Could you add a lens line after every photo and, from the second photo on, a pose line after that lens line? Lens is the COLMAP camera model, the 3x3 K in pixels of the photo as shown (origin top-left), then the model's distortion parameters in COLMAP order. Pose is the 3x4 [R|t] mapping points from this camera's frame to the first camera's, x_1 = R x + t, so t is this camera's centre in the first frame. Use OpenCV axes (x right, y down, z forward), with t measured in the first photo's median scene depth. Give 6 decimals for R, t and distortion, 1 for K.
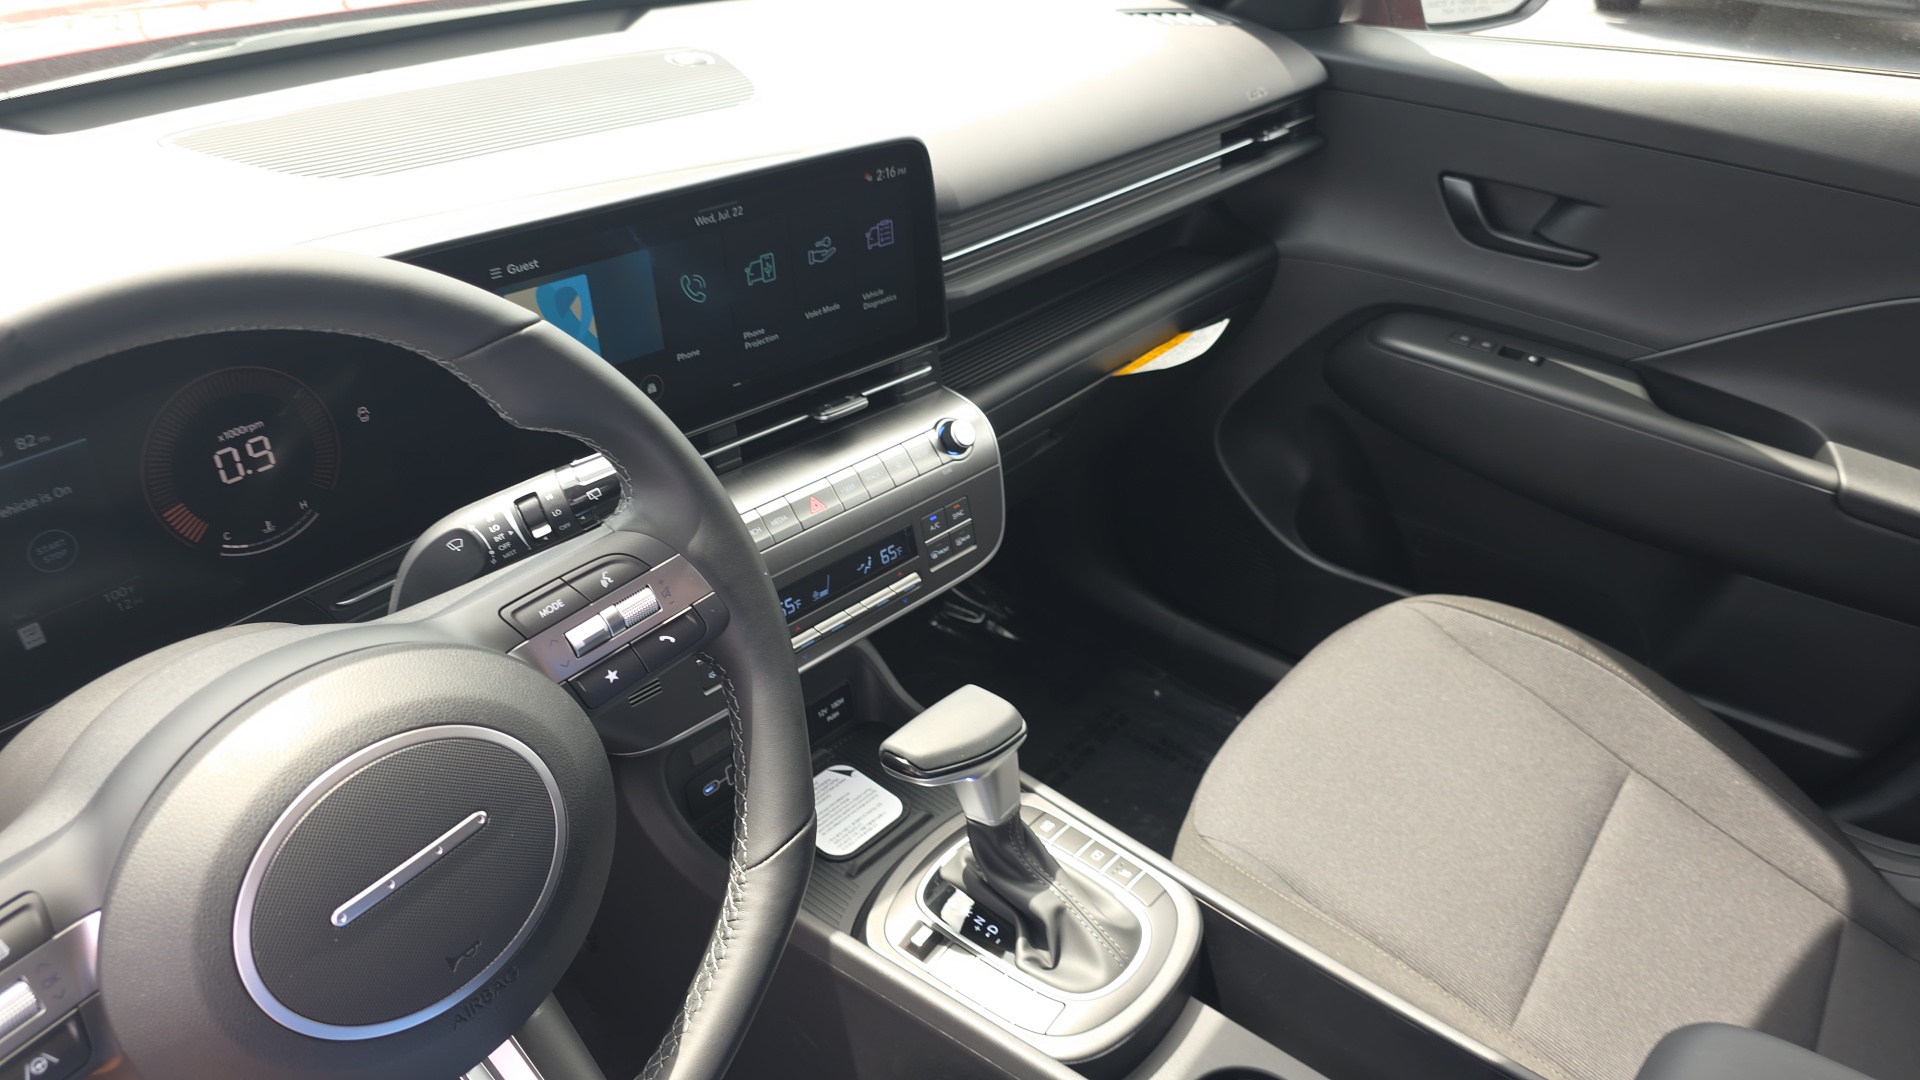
lens RADIAL K [[1316.2, 0, 956.8], [0, 1316.2, 545.8], [0, 0, 1]] dist [0.042886, -0.053151]
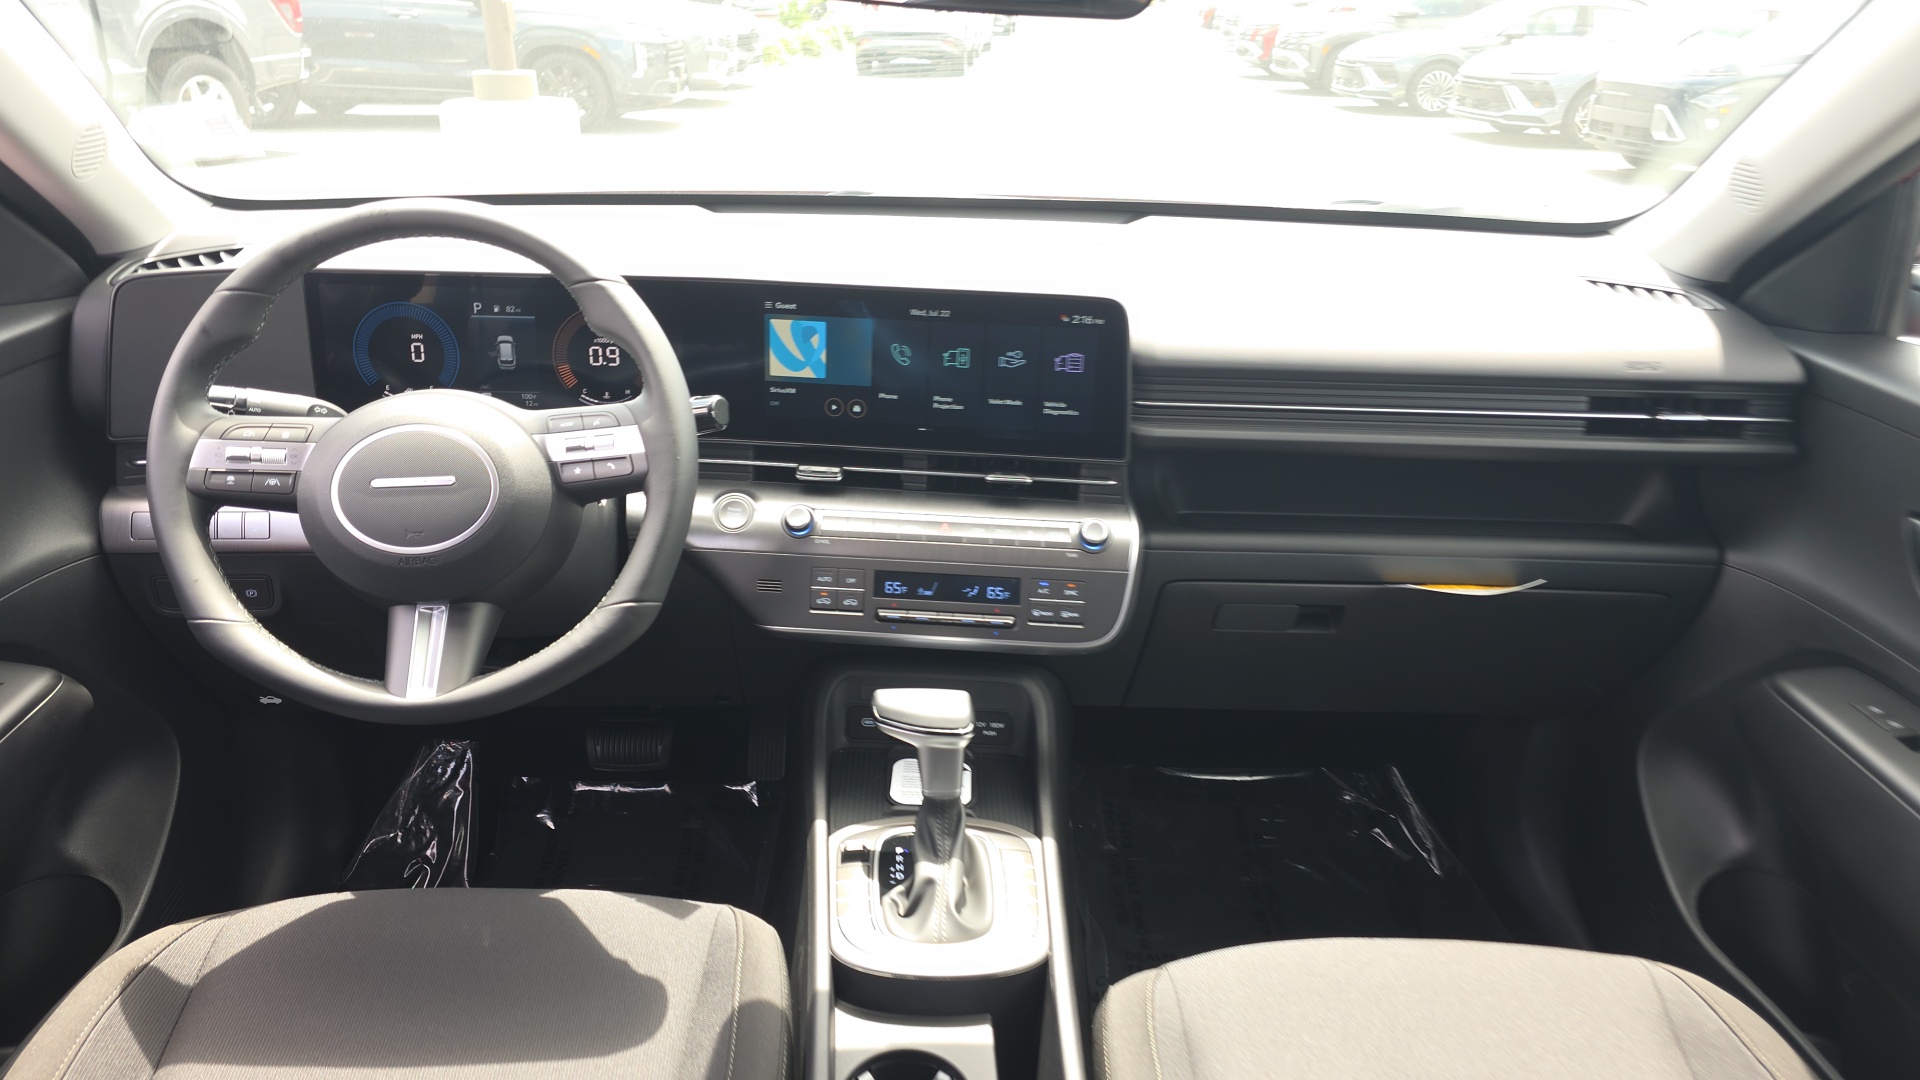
lens RADIAL K [[1286.0, 0, 922.3], [0, 1286.0, 544.0], [0, 0, 1]] dist [0.100352, -0.128129]
pose [[0.629949, 0.286711, -0.721776, 0.898204], [-0.418621, 0.908149, -0.004619, -0.001555], [0.654156, 0.305061, 0.692111, 0.060505]]
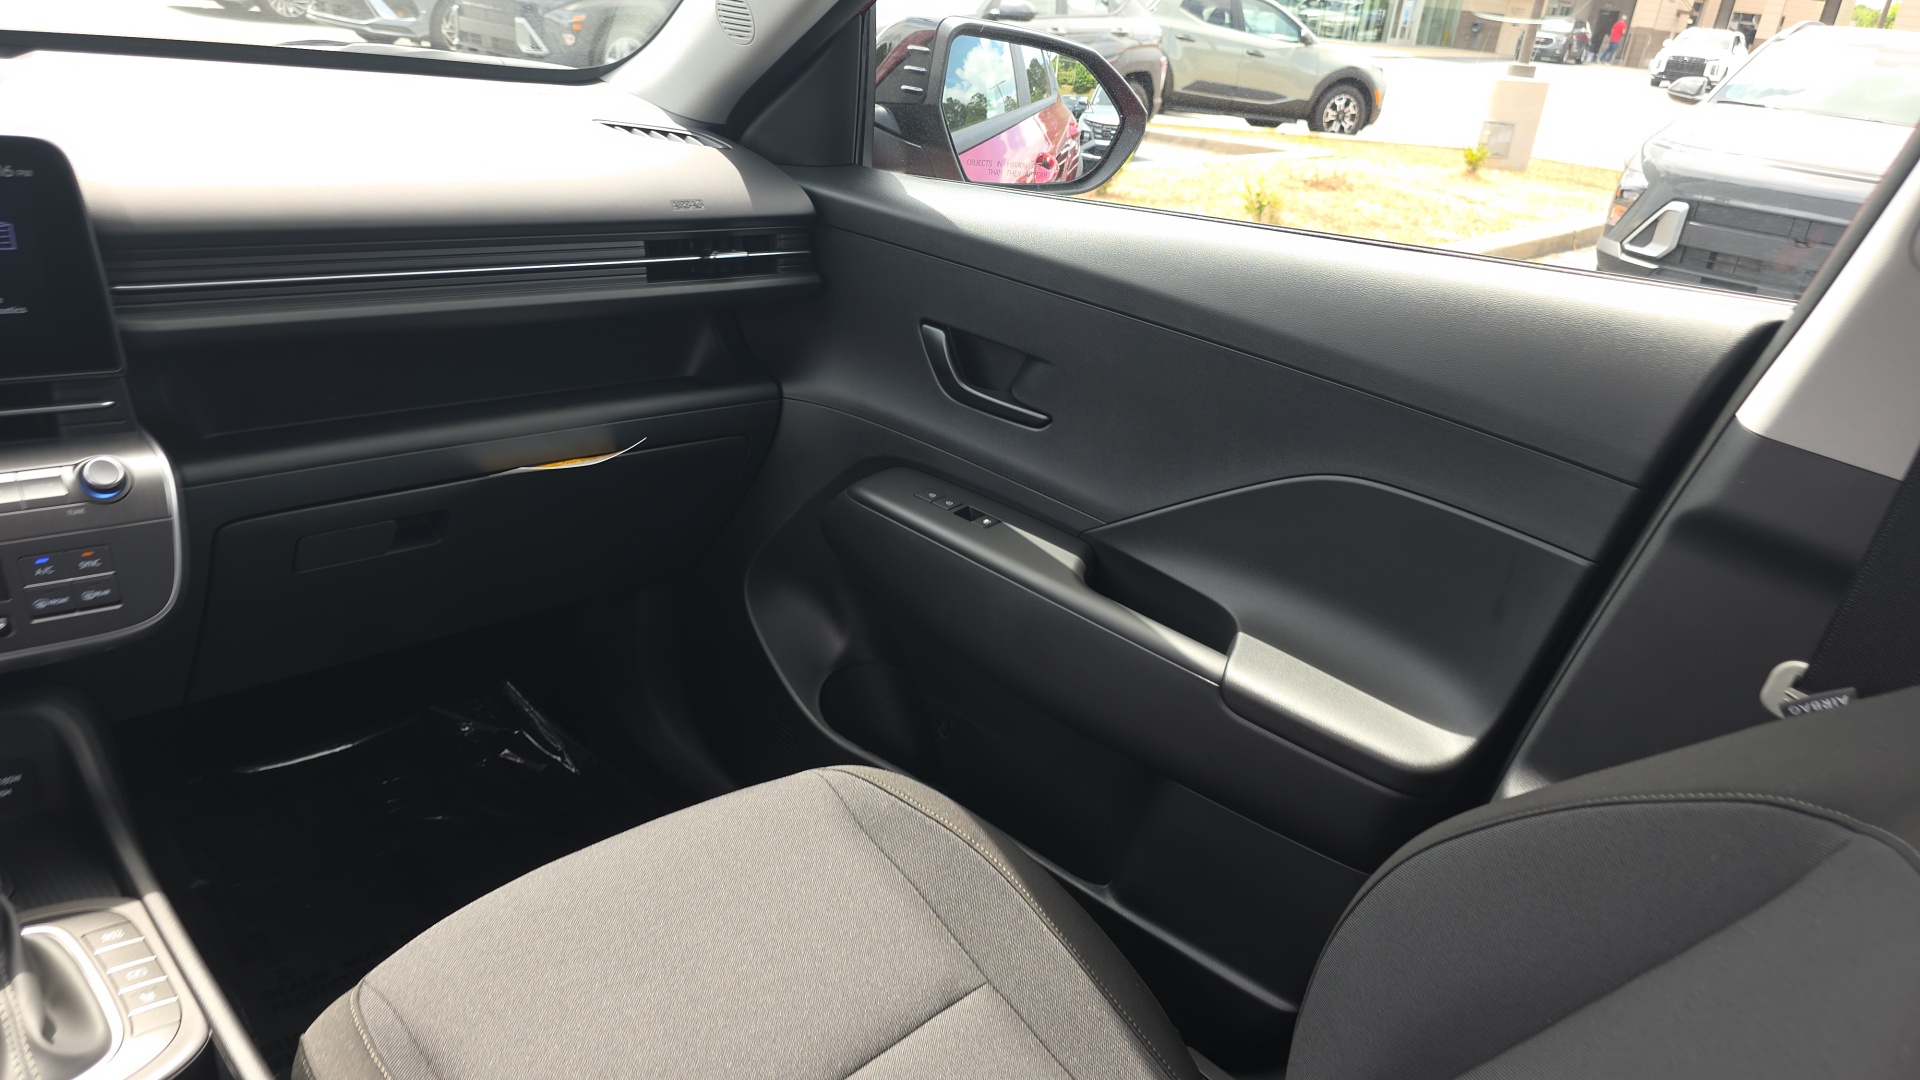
lens RADIAL K [[1301.5, 0, 939.2], [0, 1301.5, 576.7], [0, 0, 1]] dist [0.064005, -0.075367]
pose [[0.991288, 0.113790, -0.066335, 0.727277], [-0.122447, 0.981706, -0.145805, 0.050840], [0.048531, 0.152658, 0.987087, 0.174714]]
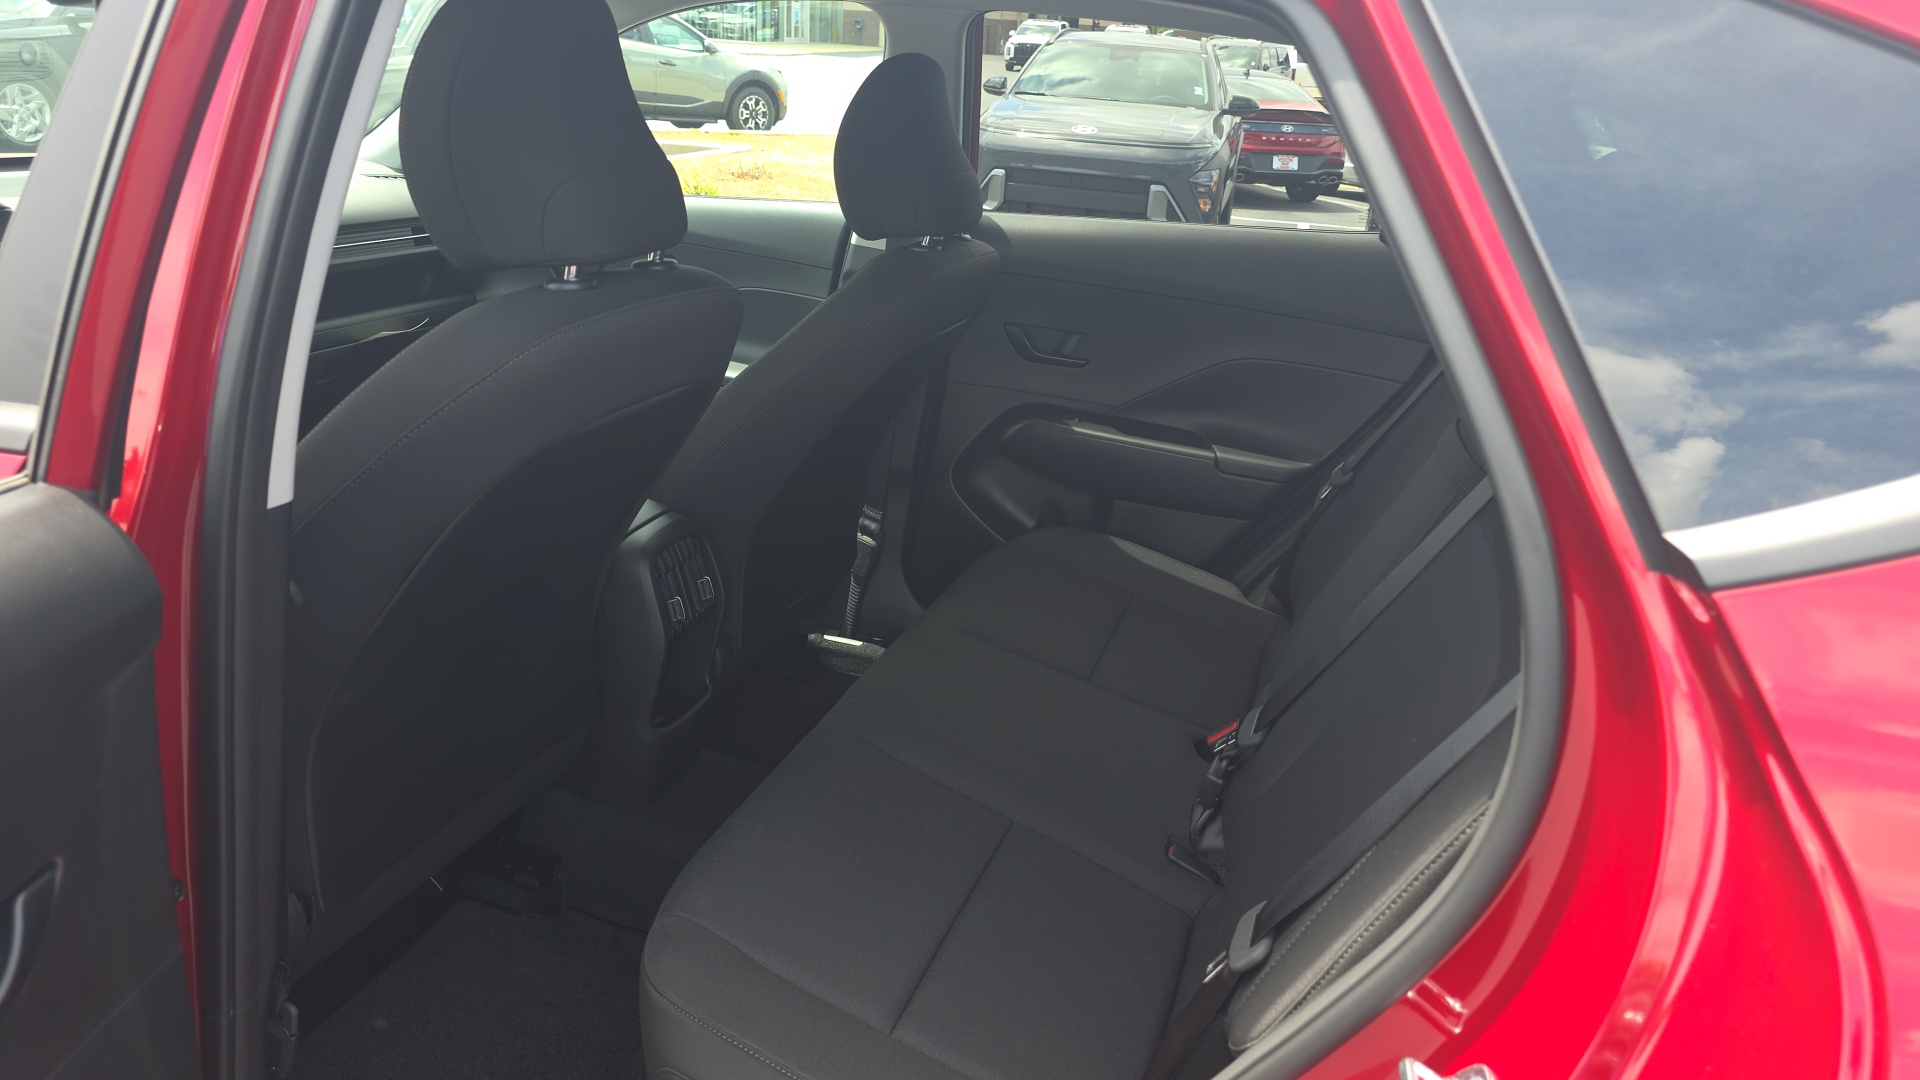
lens RADIAL K [[1286.1, 0, 956.1], [0, 1286.1, 546.6], [0, 0, 1]] dist [0.082892, -0.087301]
pose [[0.948517, -0.078812, 0.306764, 0.497680], [0.132918, 0.978180, -0.159675, 0.871093], [-0.287486, 0.192229, 0.938296, -1.495157]]
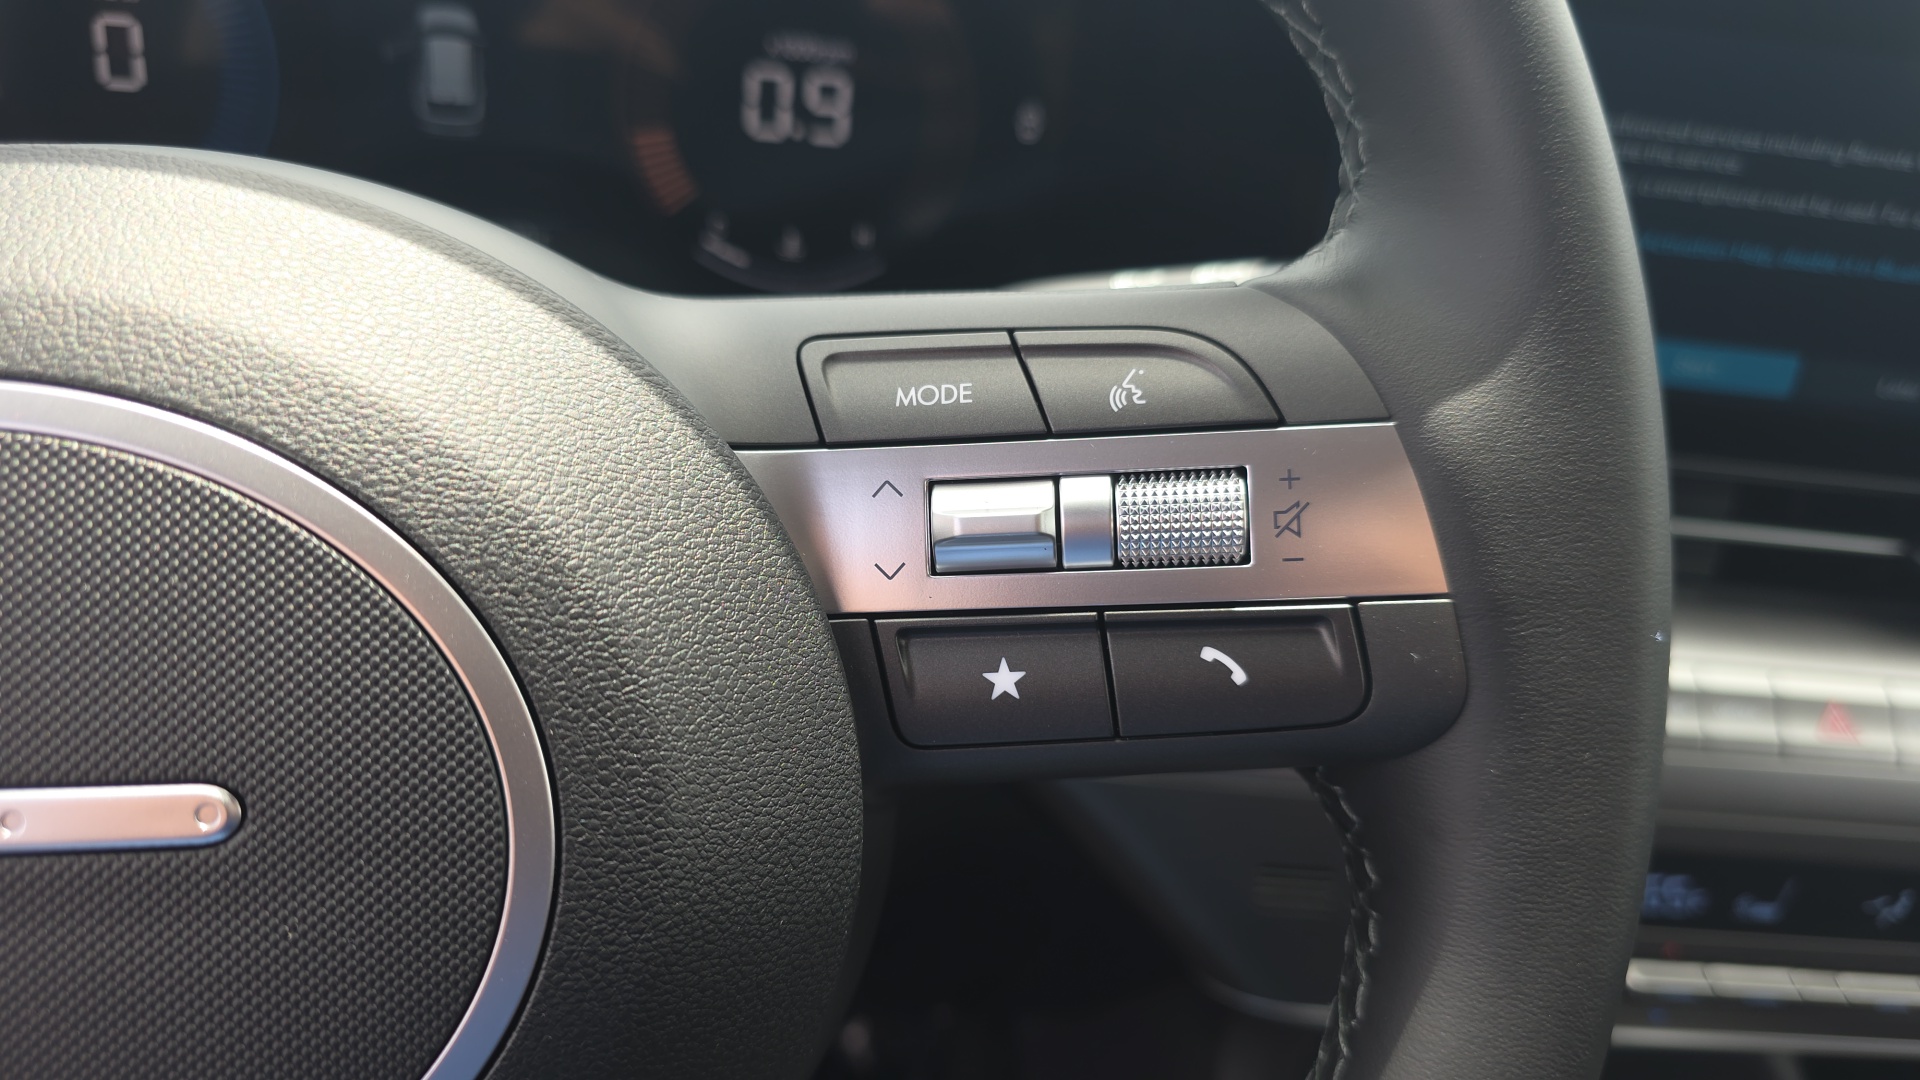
lens RADIAL K [[1406.5, 0, 957.3], [0, 1406.5, 547.7], [0, 0, 1]] dist [-0.042528, -0.002007]
pose [[0.699634, 0.358366, -0.618132, -0.050816], [-0.449391, 0.893288, 0.009245, 0.047443], [0.555483, 0.271314, 0.786020, 0.474661]]
